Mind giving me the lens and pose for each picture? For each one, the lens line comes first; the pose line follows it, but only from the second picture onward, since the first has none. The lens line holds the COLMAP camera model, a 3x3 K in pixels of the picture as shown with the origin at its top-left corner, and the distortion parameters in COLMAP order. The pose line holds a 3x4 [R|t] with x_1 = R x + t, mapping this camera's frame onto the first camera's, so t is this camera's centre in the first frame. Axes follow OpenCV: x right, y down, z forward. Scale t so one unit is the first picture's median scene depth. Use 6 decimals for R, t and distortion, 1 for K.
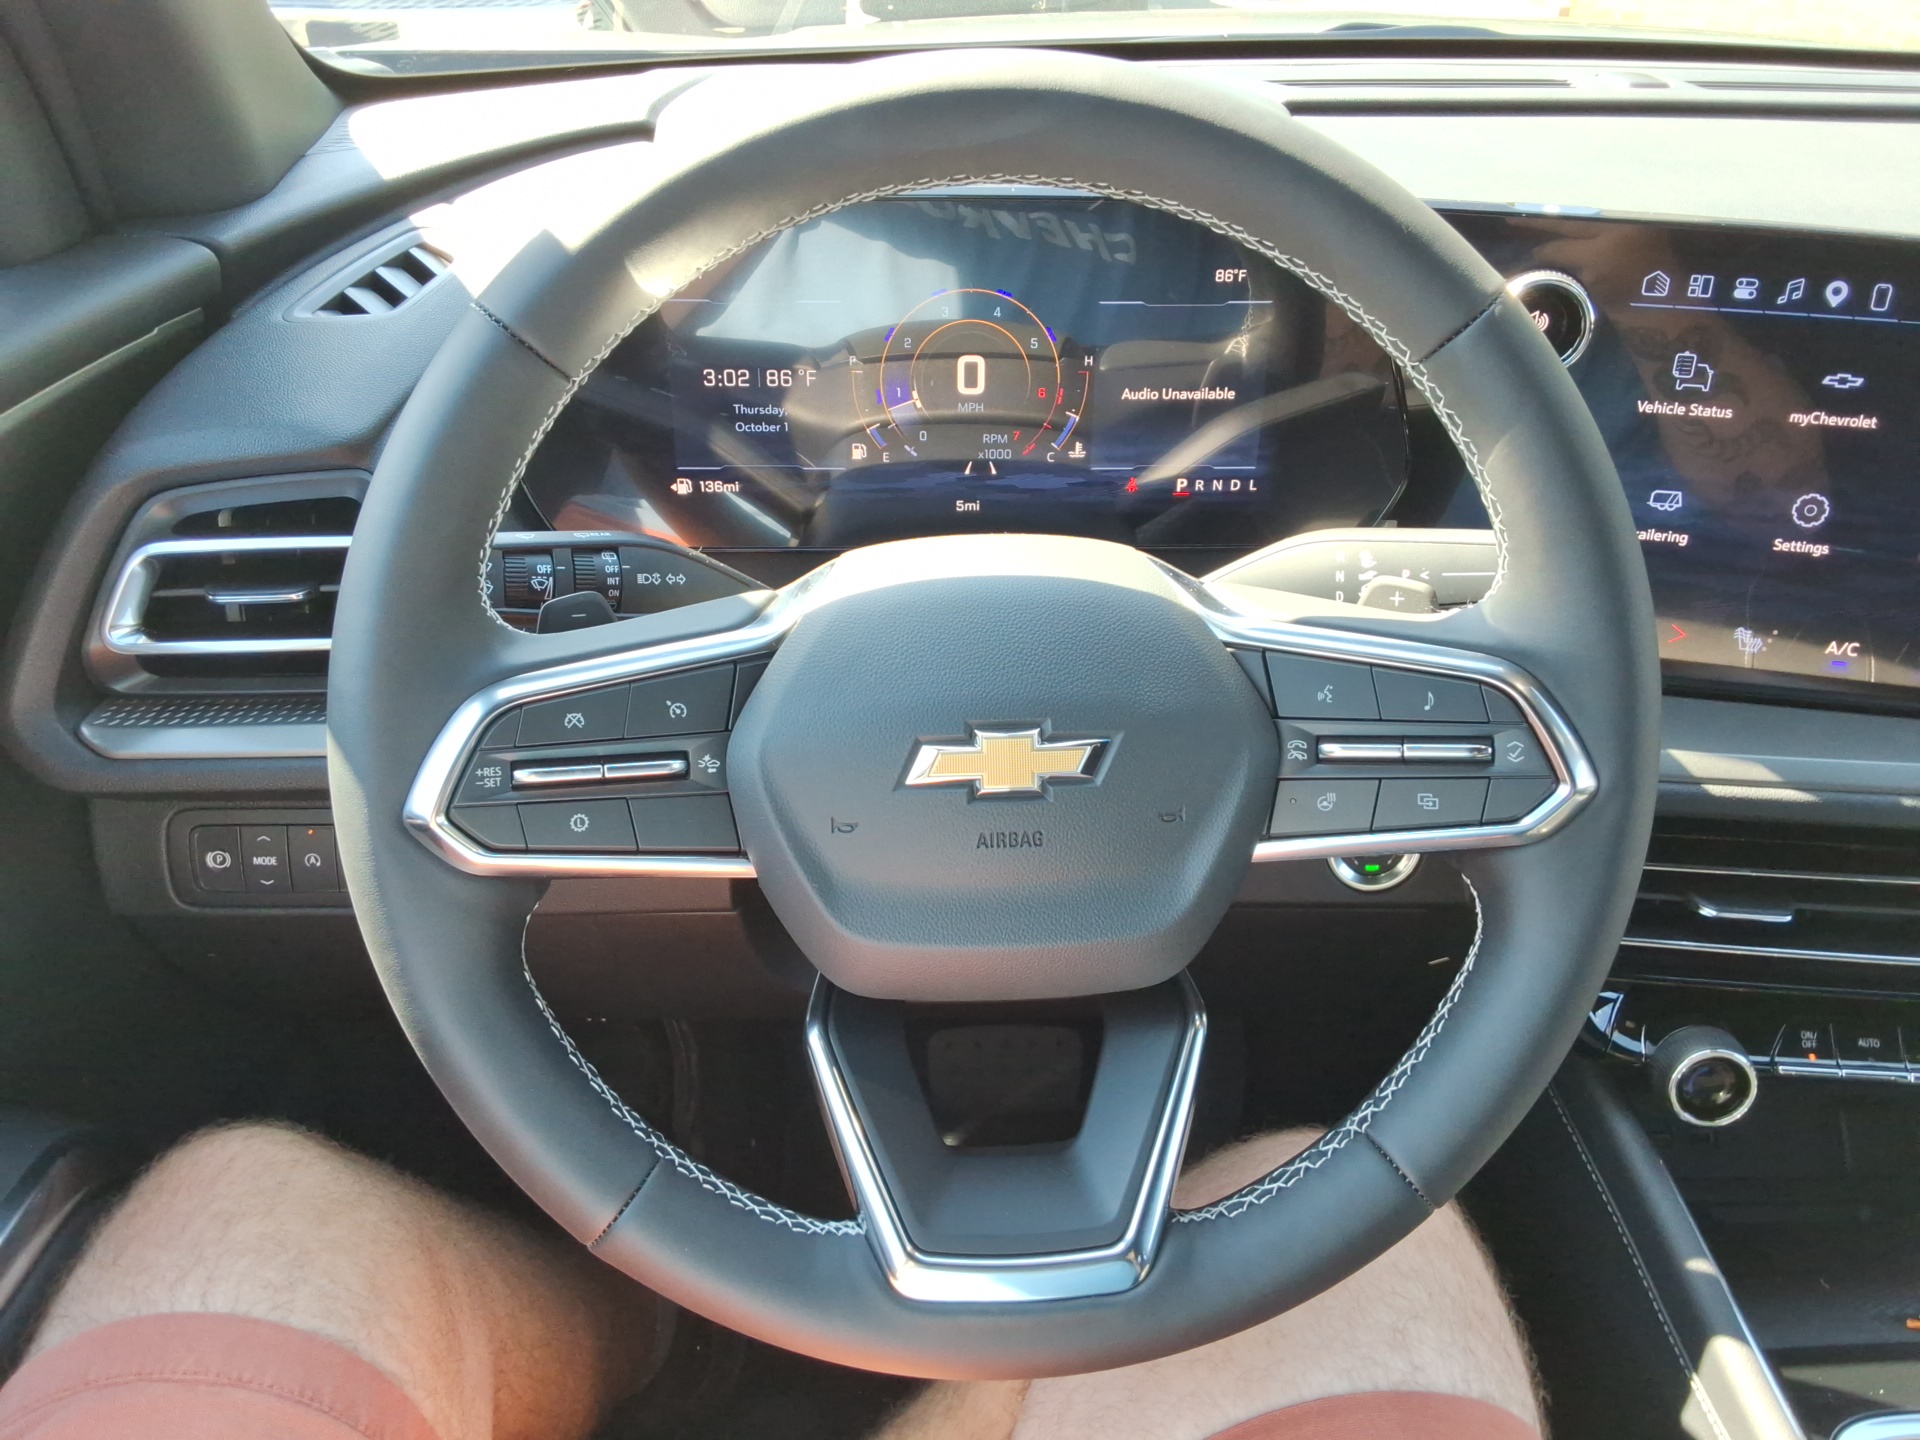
lens RADIAL K [[1524.7, 0, 972.0], [0, 1524.7, 714.9], [0, 0, 1]] dist [0.135526, -0.215492]
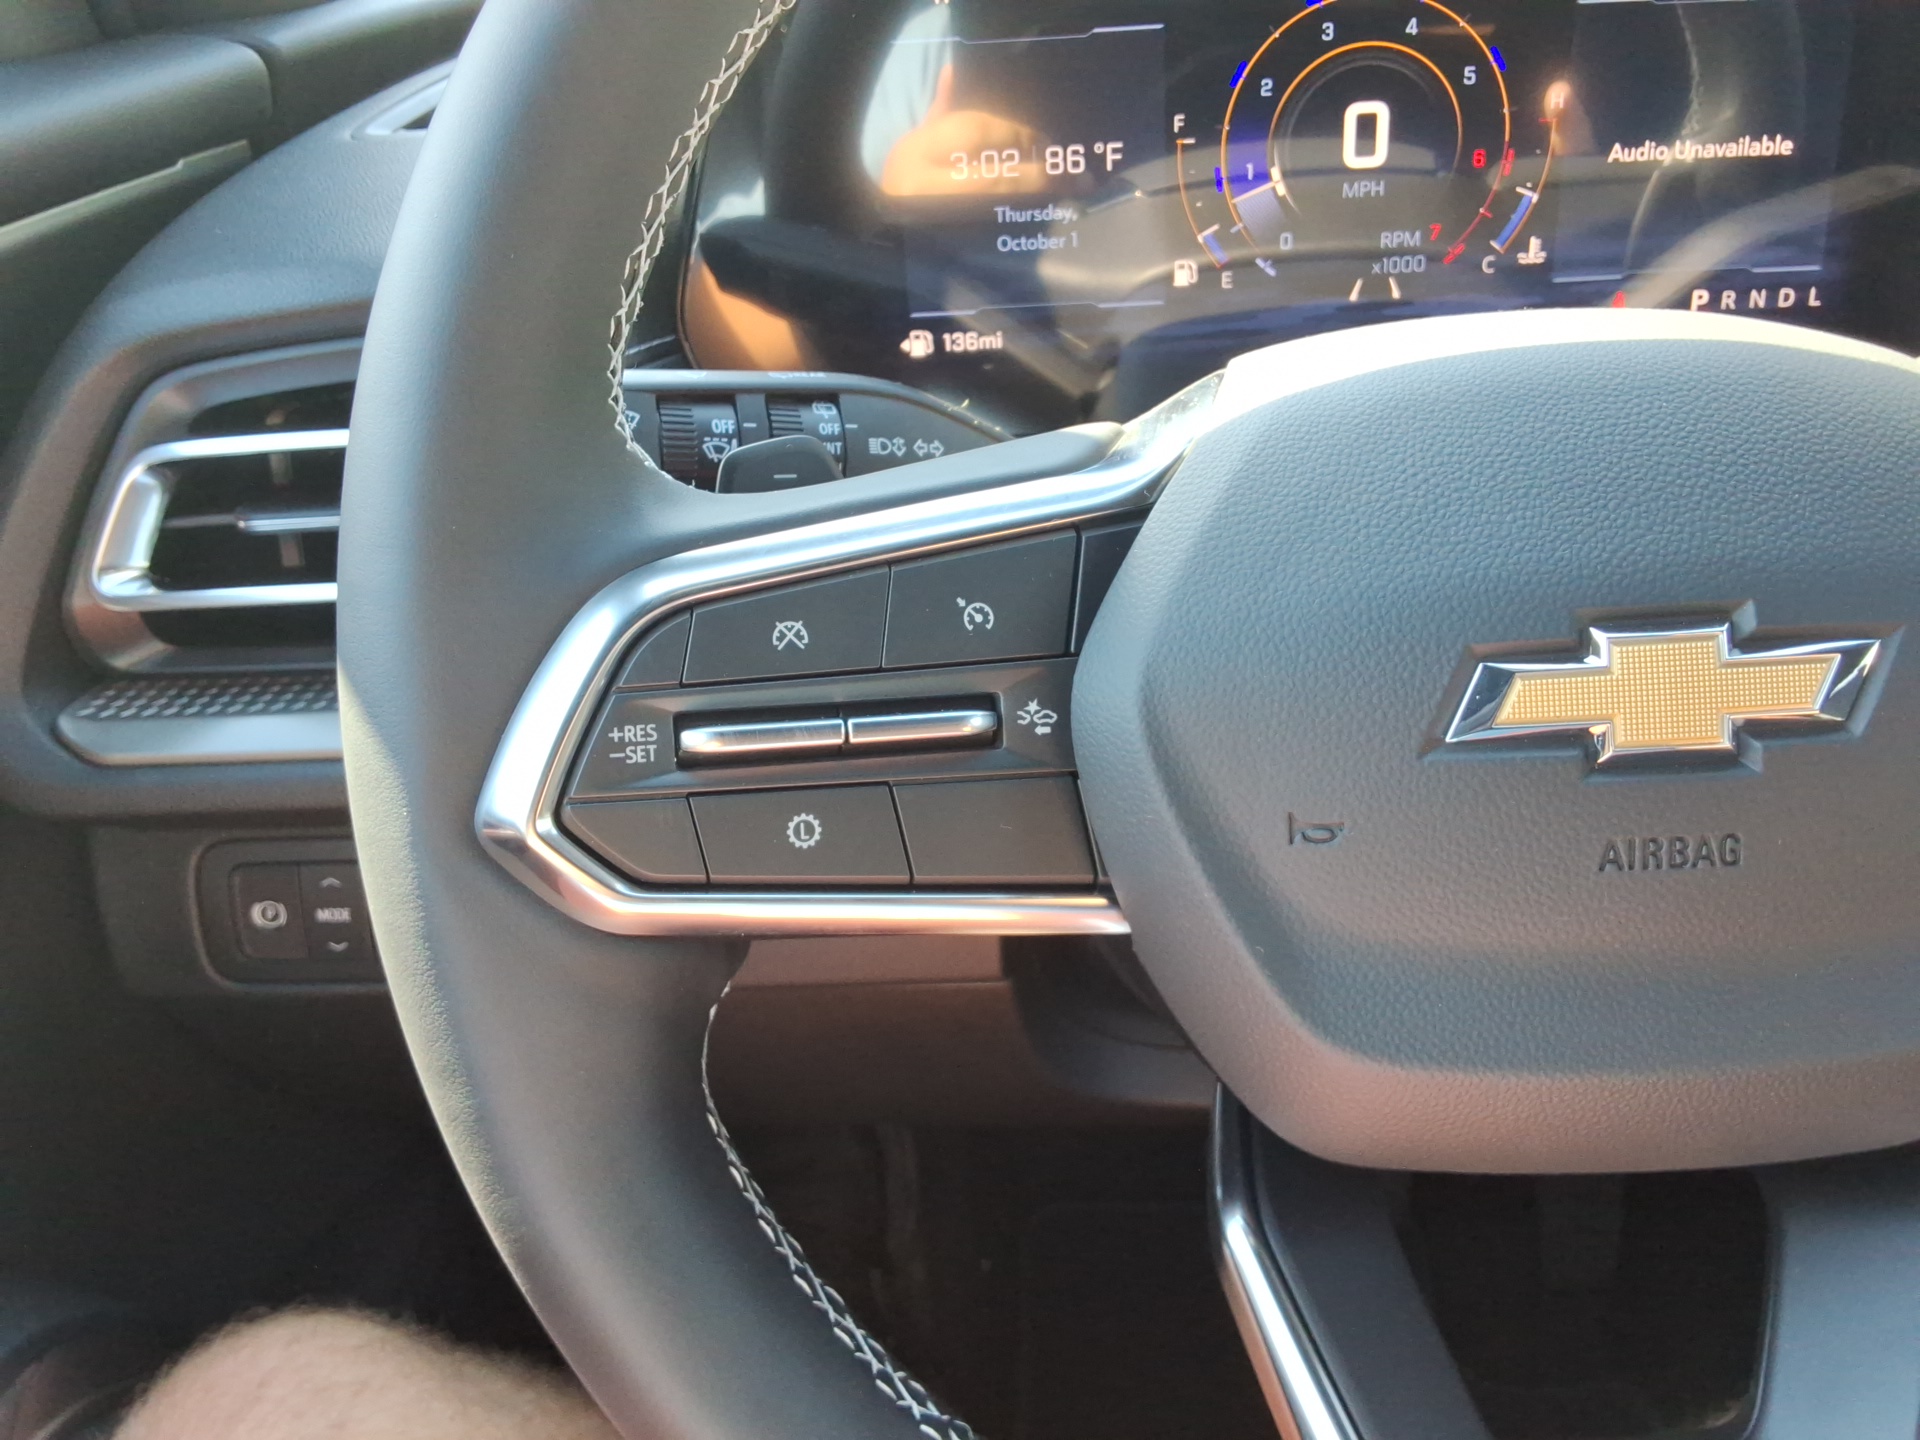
lens RADIAL K [[1526.8, 0, 967.9], [0, 1526.8, 722.7], [0, 0, 1]] dist [0.092064, -0.120771]
pose [[0.994277, -0.026612, -0.103465, -0.123145], [0.023790, 0.999313, -0.028418, 0.041942], [0.104150, 0.025794, 0.994227, 0.414292]]
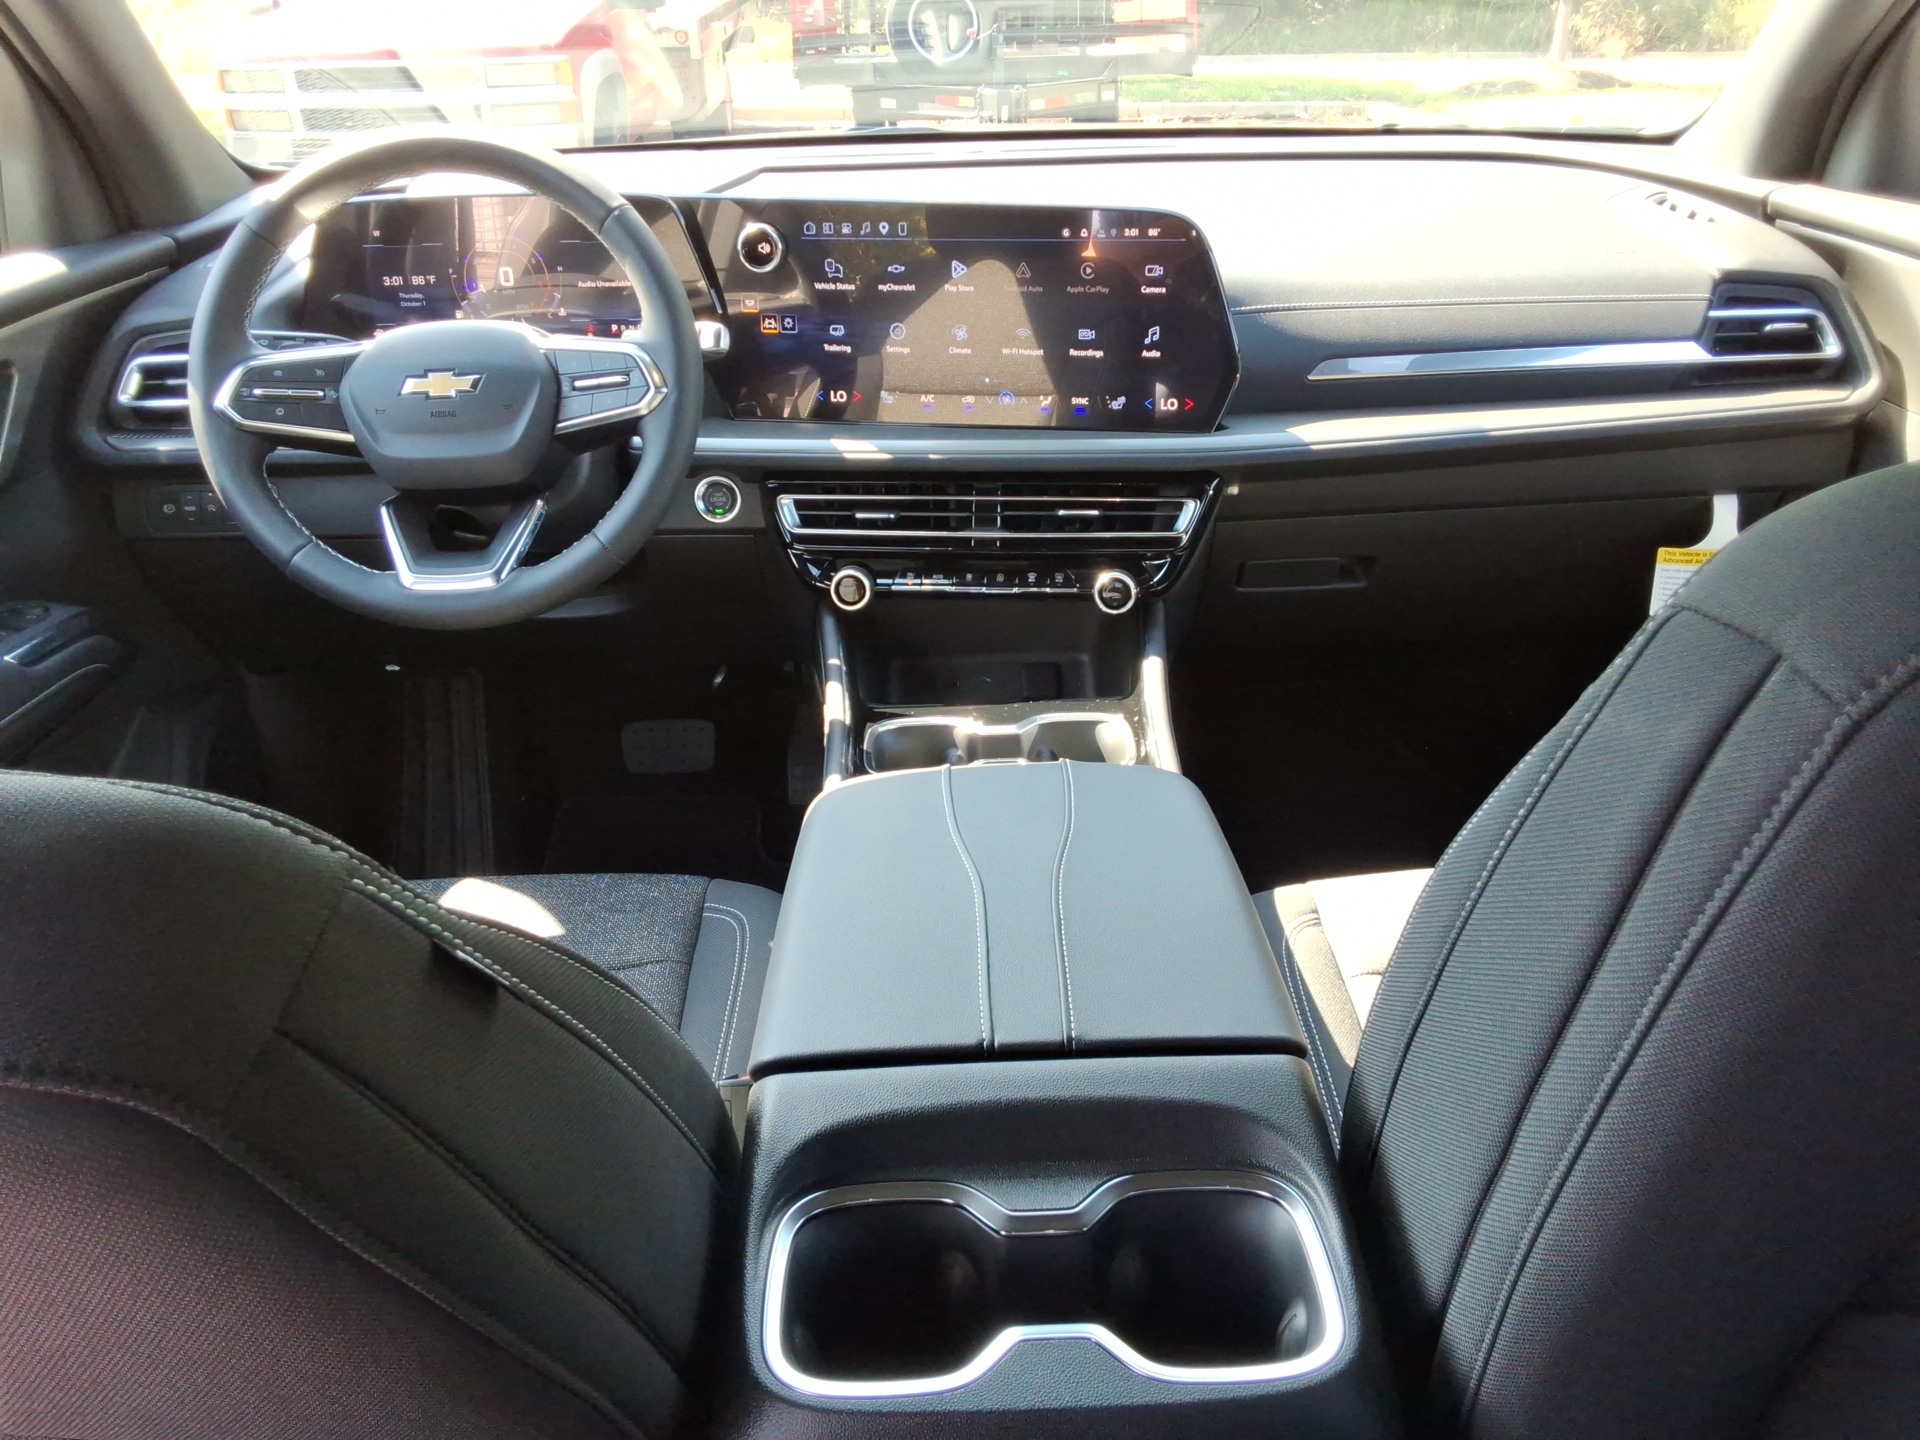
lens RADIAL K [[1526.8, 0, 967.9], [0, 1526.8, 722.7], [0, 0, 1]] dist [0.092064, -0.120771]
pose [[0.998761, -0.026374, -0.042189, 0.872793], [0.023037, 0.996709, -0.077718, 0.712605], [0.044100, 0.076650, 0.996082, -1.332270]]
